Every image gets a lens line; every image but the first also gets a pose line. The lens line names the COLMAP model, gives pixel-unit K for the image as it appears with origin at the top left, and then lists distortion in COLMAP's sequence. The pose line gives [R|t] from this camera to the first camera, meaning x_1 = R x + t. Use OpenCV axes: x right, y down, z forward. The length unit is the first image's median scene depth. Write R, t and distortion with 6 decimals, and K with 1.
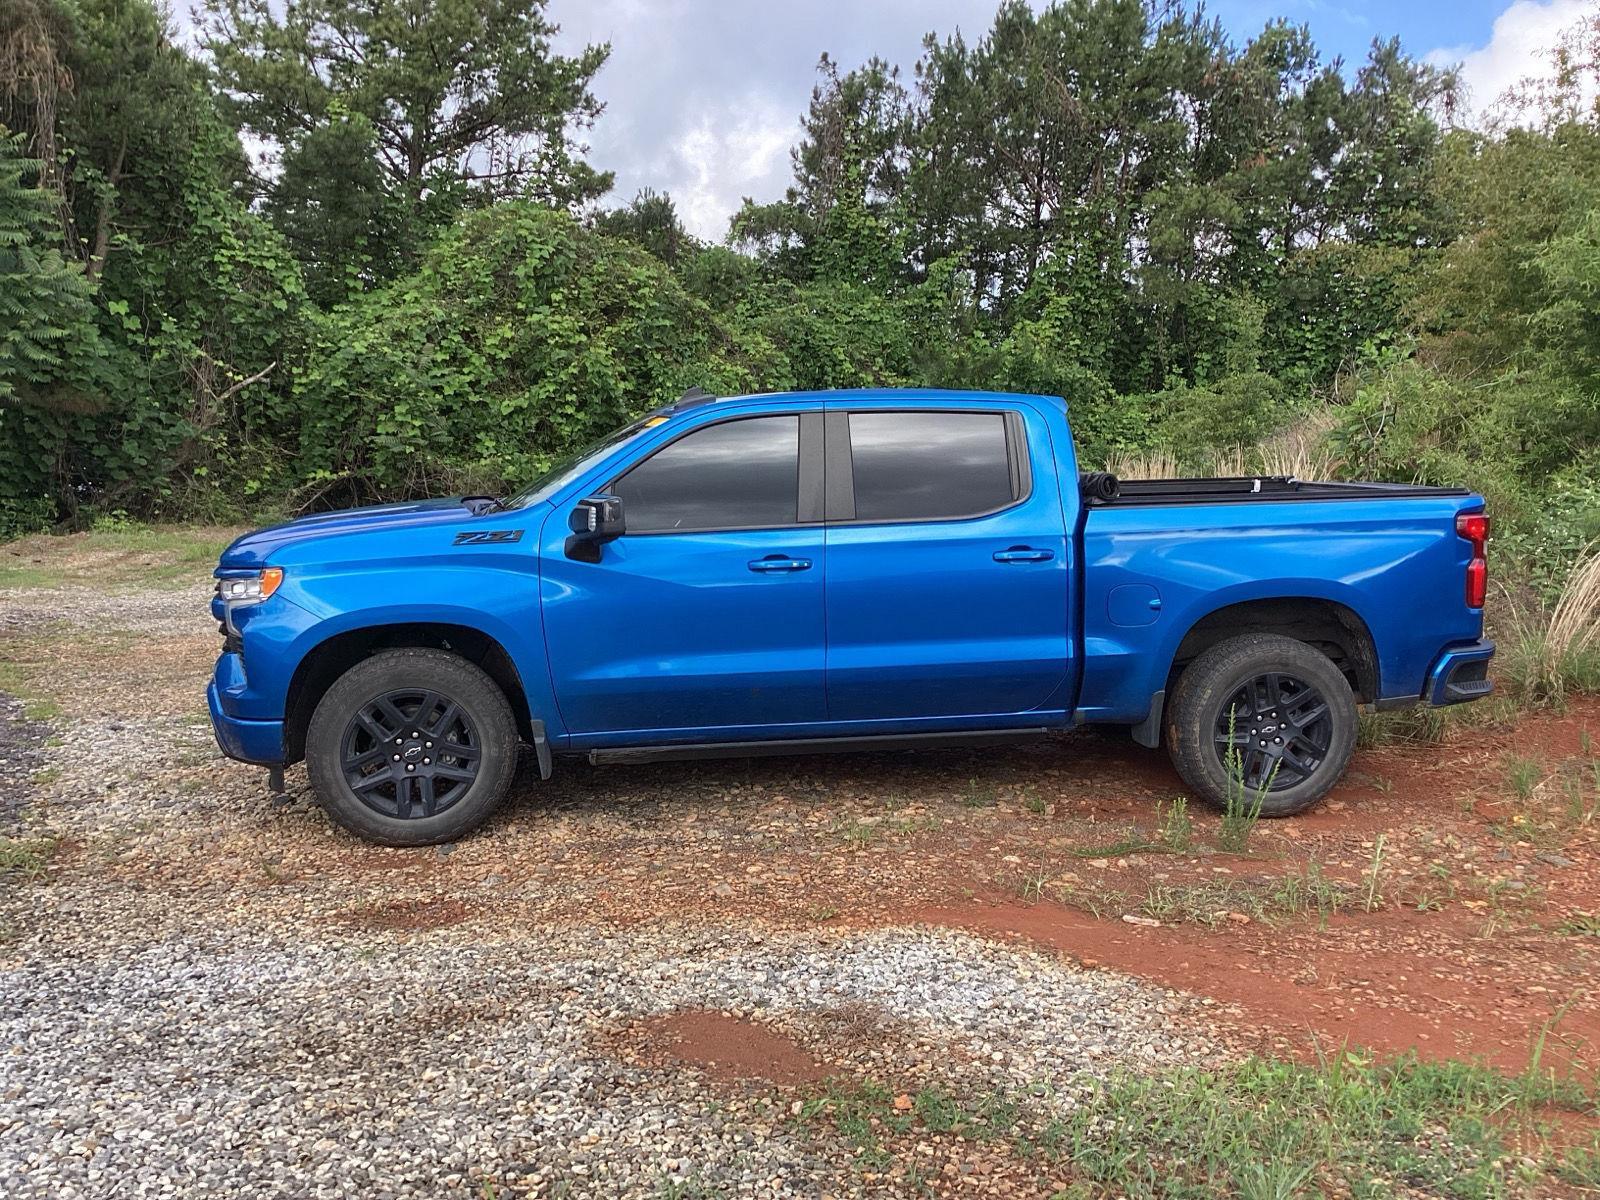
lens RADIAL K [[1491.6, 0, 800.0], [0, 1491.6, 600.0], [0, 0, 1]] dist [0.120184, 0.002866]
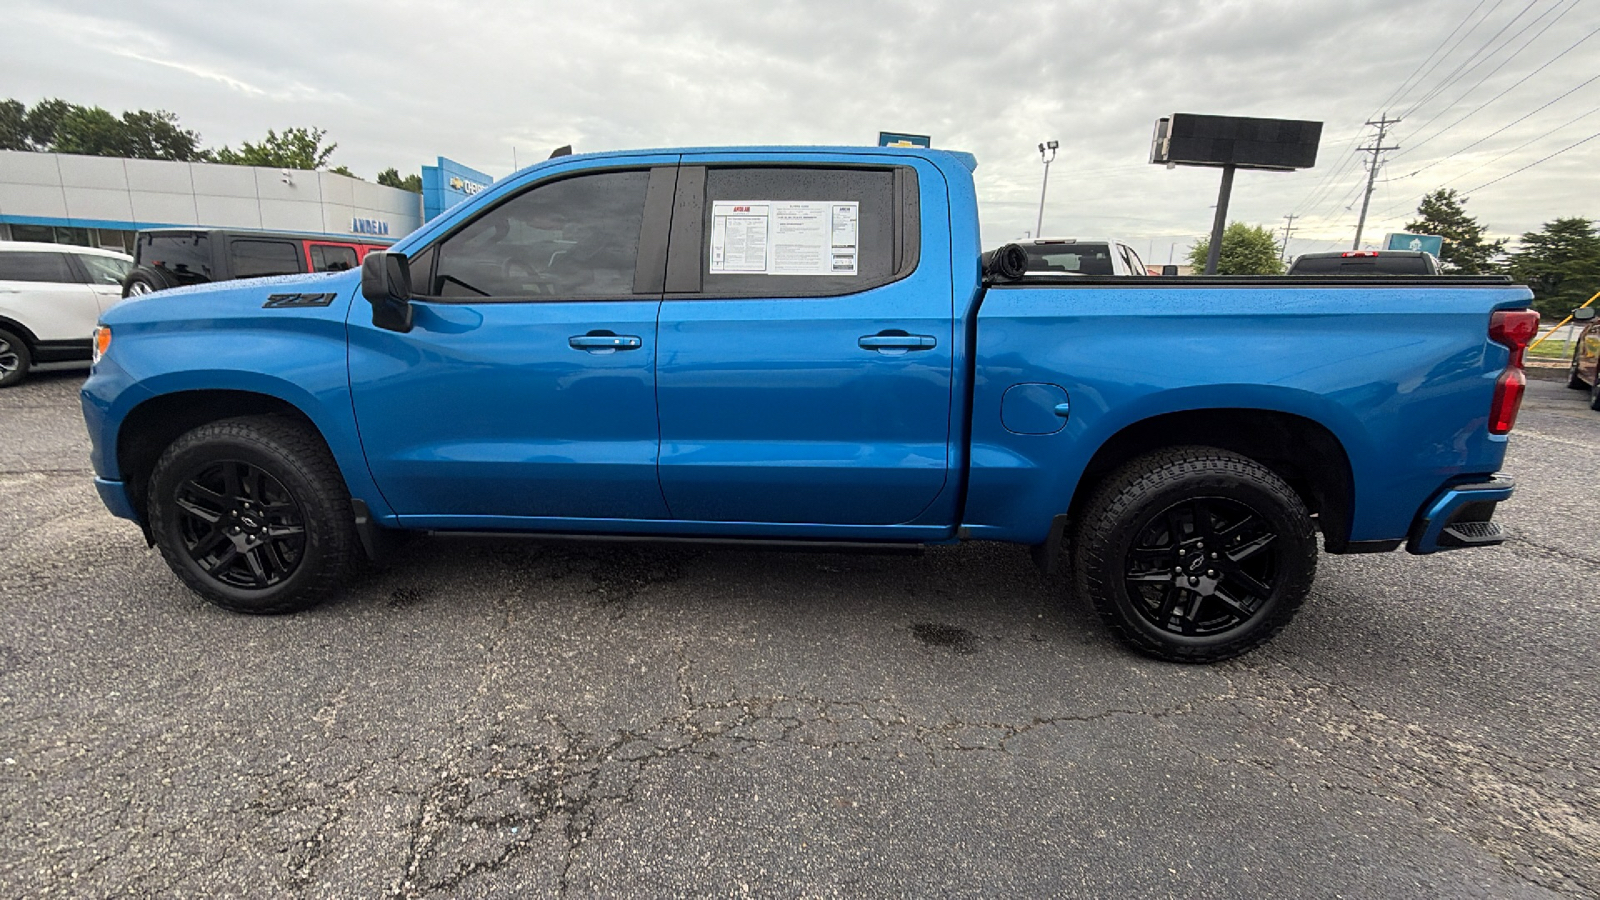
lens RADIAL K [[741.0, 0, 800.0], [0, 741.0, 450.0], [0, 0, 1]] dist [0.000751, -0.000381]
pose [[0.974834, 0.066298, -0.212846, 0.183678], [-0.044063, 0.993221, 0.107565, -0.012150], [0.218534, -0.095480, 0.971147, 0.577337]]
